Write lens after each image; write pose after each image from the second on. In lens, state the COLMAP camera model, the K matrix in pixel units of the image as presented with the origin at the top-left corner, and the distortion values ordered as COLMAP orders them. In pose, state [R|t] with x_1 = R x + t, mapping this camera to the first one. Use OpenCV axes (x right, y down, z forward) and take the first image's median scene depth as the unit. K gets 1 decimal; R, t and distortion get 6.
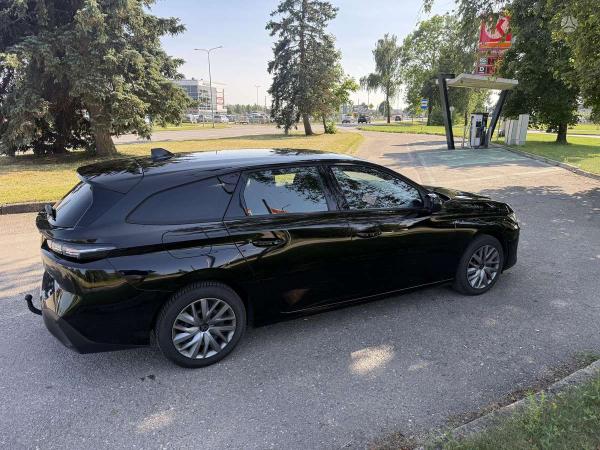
lens RADIAL K [[465.3, 0, 322.2], [0, 465.3, 221.6], [0, 0, 1]] dist [0.027278, -0.024019]
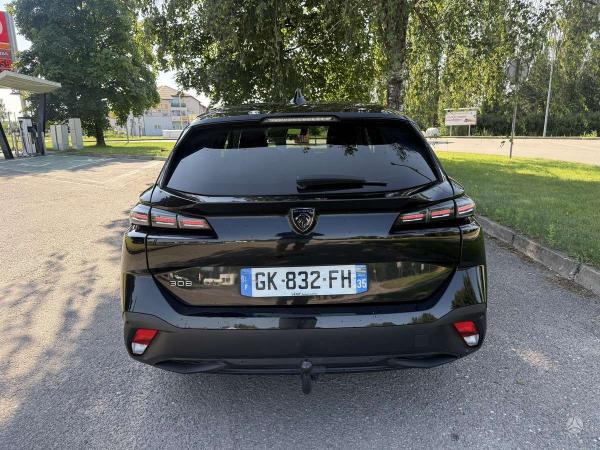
lens RADIAL K [[445.6, 0, 297.5], [0, 445.6, 221.0], [0, 0, 1]] dist [0.006492, -0.006976]
pose [[0.405786, -0.194829, 0.892961, -0.251522], [0.229767, 0.967384, 0.106654, -0.009558], [-0.884616, 0.161895, 0.437316, 0.191179]]
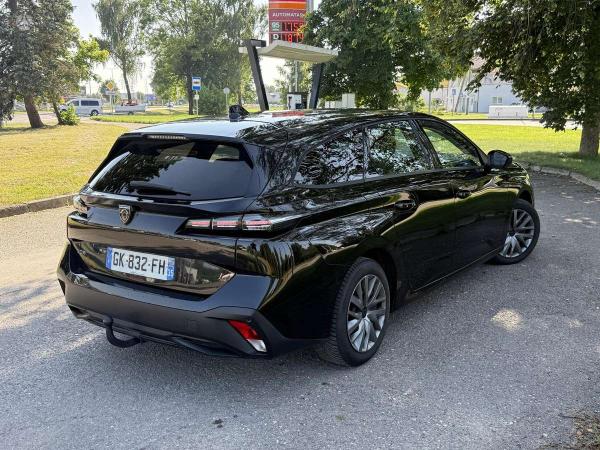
lens RADIAL K [[699.6, 0, 299.5], [0, 699.6, 228.1], [0, 0, 1]] dist [0.102045, 0.000000]
pose [[0.882450, -0.092573, 0.461207, -0.205251], [0.118974, 0.992490, -0.028428, 0.022957], [-0.455112, 0.079958, 0.886837, -0.011087]]
